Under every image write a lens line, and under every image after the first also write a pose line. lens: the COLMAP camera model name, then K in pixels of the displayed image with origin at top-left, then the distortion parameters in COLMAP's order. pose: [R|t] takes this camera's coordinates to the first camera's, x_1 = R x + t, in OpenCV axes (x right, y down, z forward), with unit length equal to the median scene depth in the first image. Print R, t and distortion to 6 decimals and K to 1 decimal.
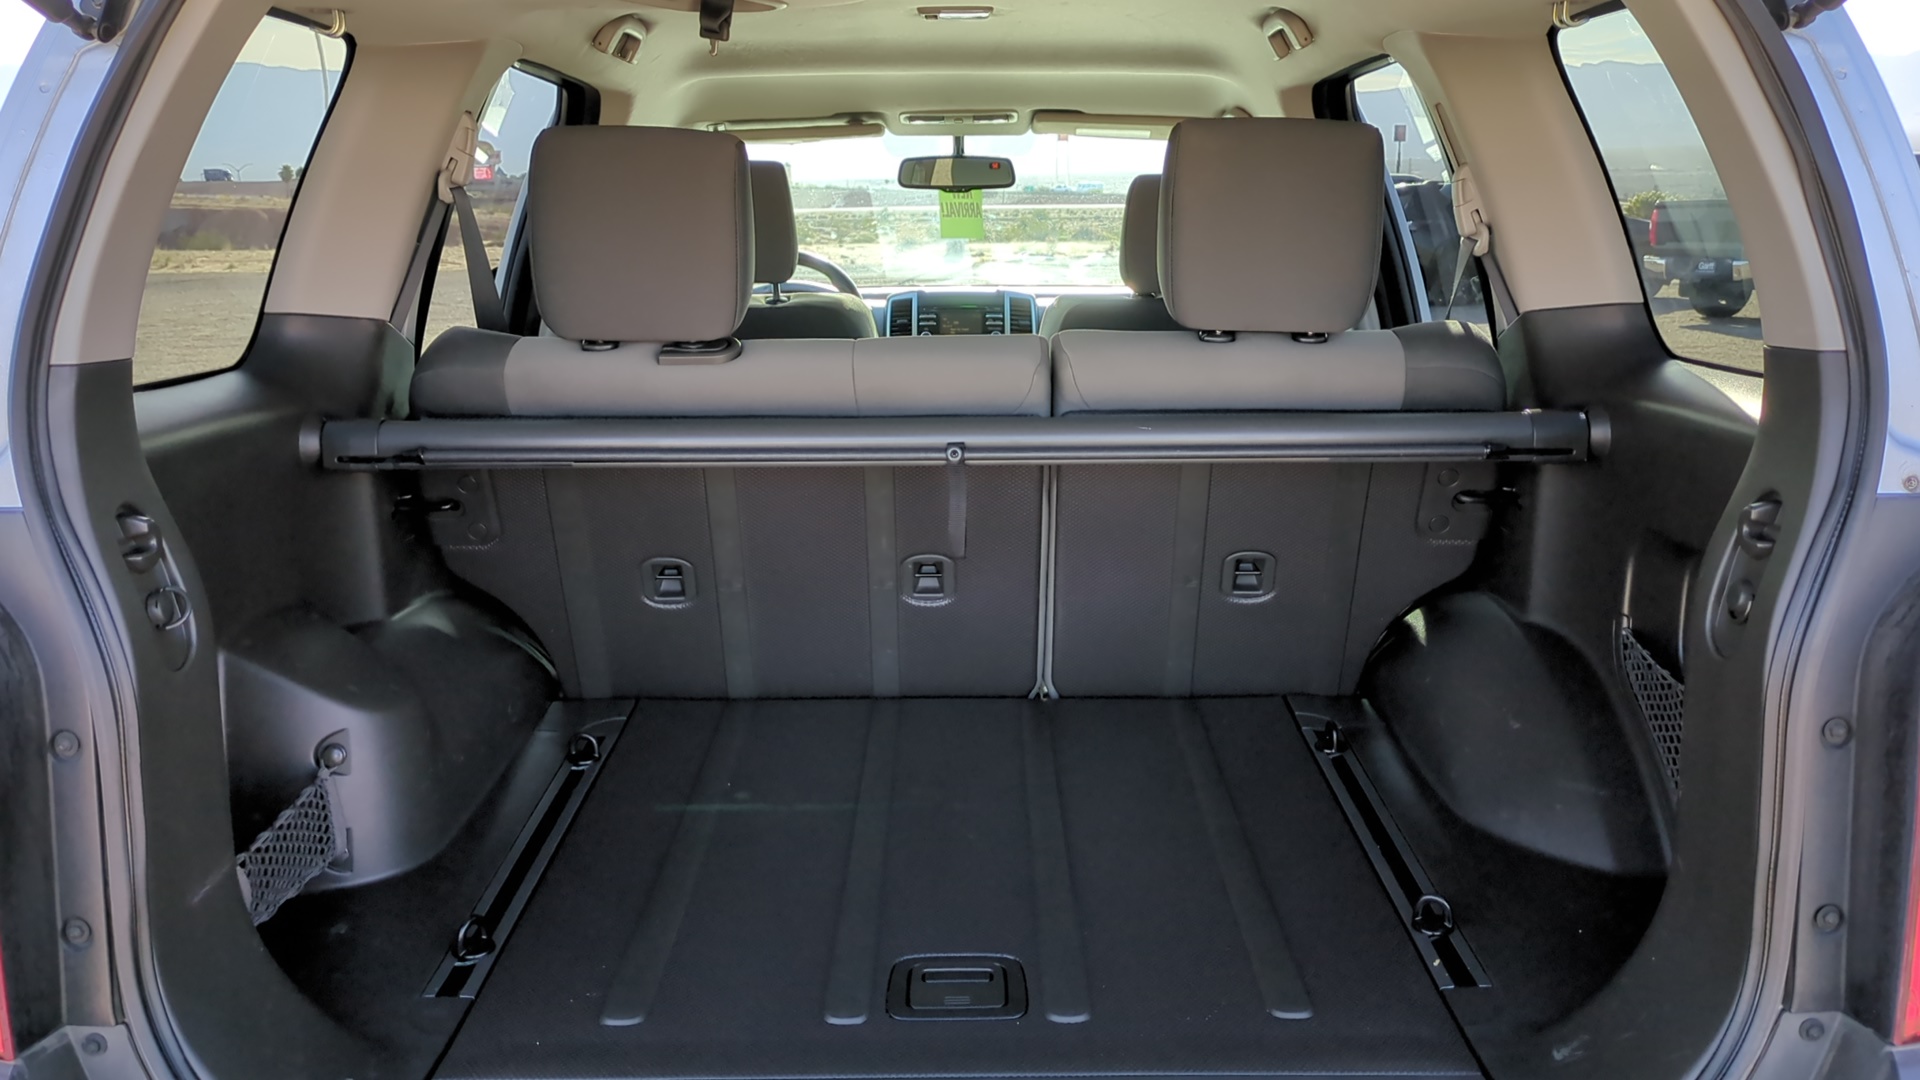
lens RADIAL K [[1647.4, 0, 967.7], [0, 1647.4, 536.3], [0, 0, 1]] dist [0.088871, -0.116821]
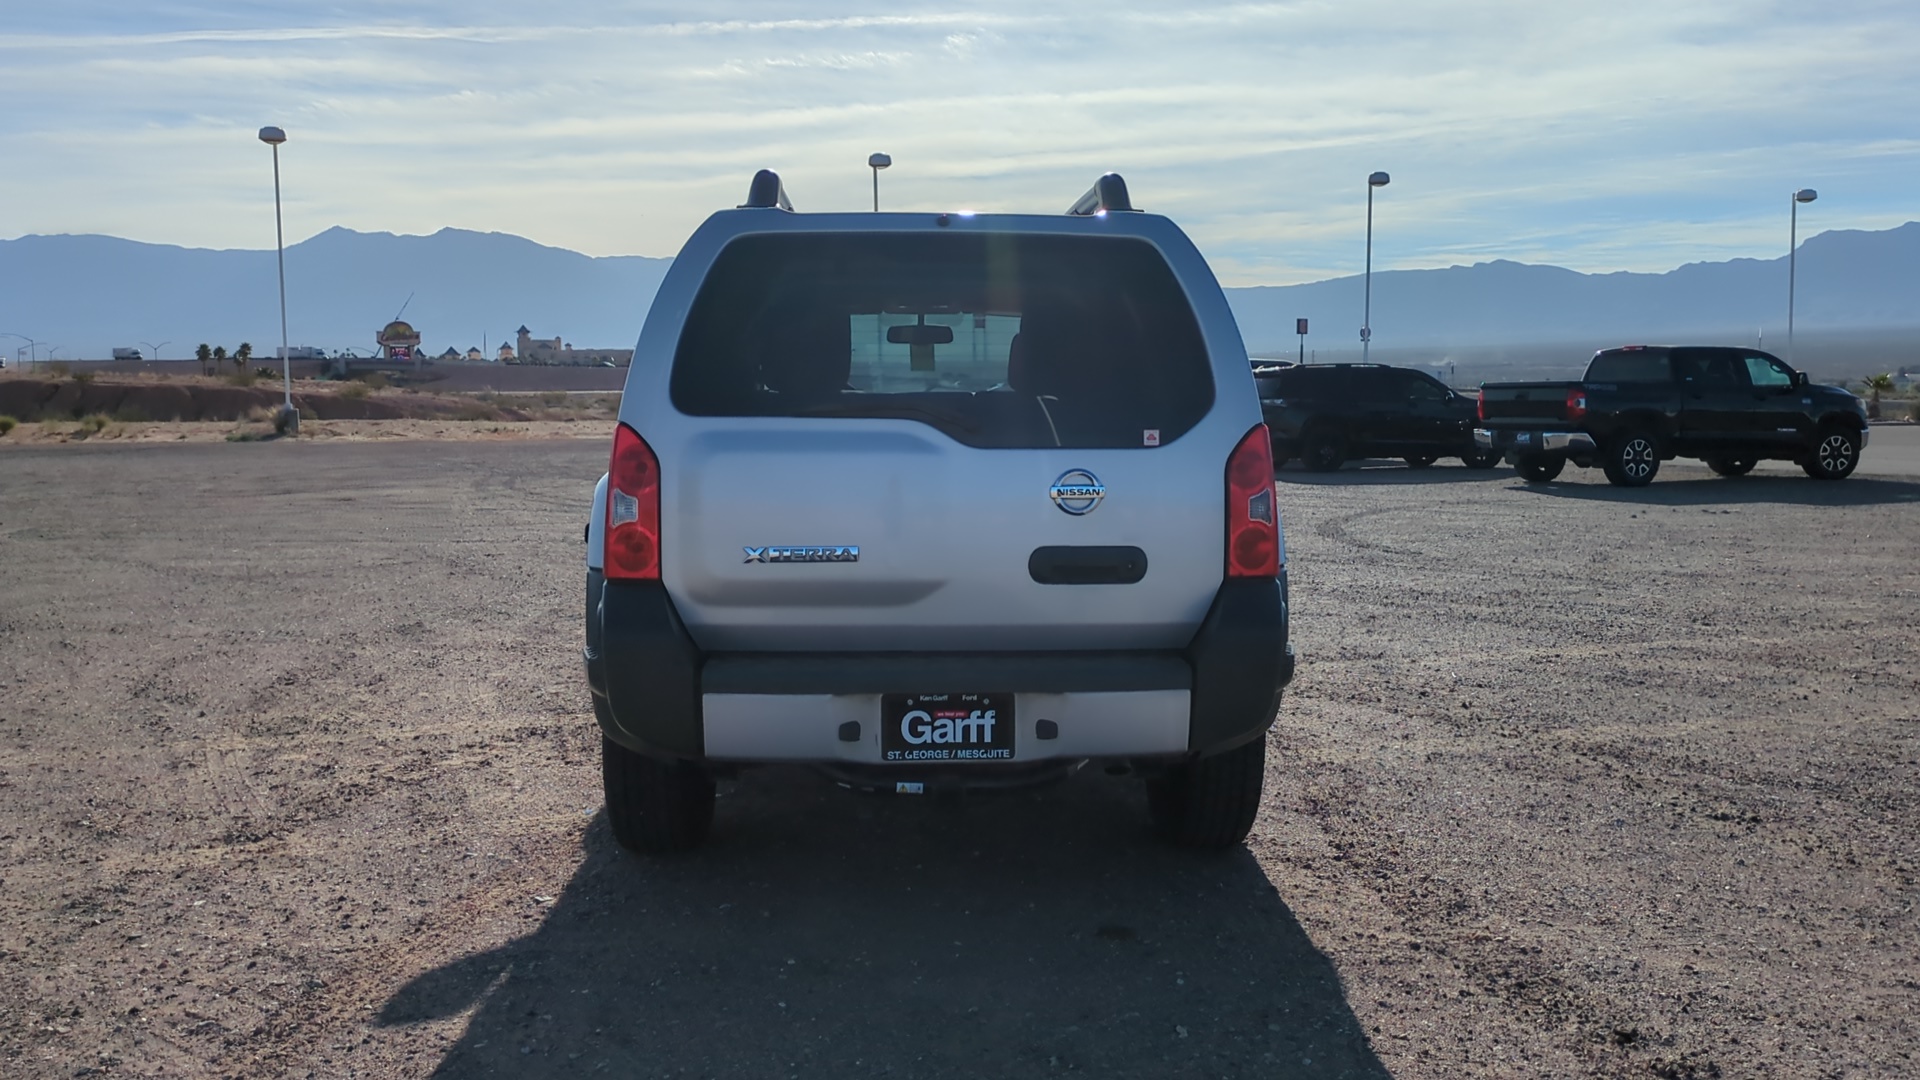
lens RADIAL K [[1647.4, 0, 973.0], [0, 1647.4, 543.4], [0, 0, 1]] dist [0.088871, -0.116821]
pose [[0.998545, 0.004427, 0.053741, -0.079503], [0.001213, 0.994528, -0.104460, 0.337302], [-0.053909, 0.104373, 0.993076, -1.325742]]
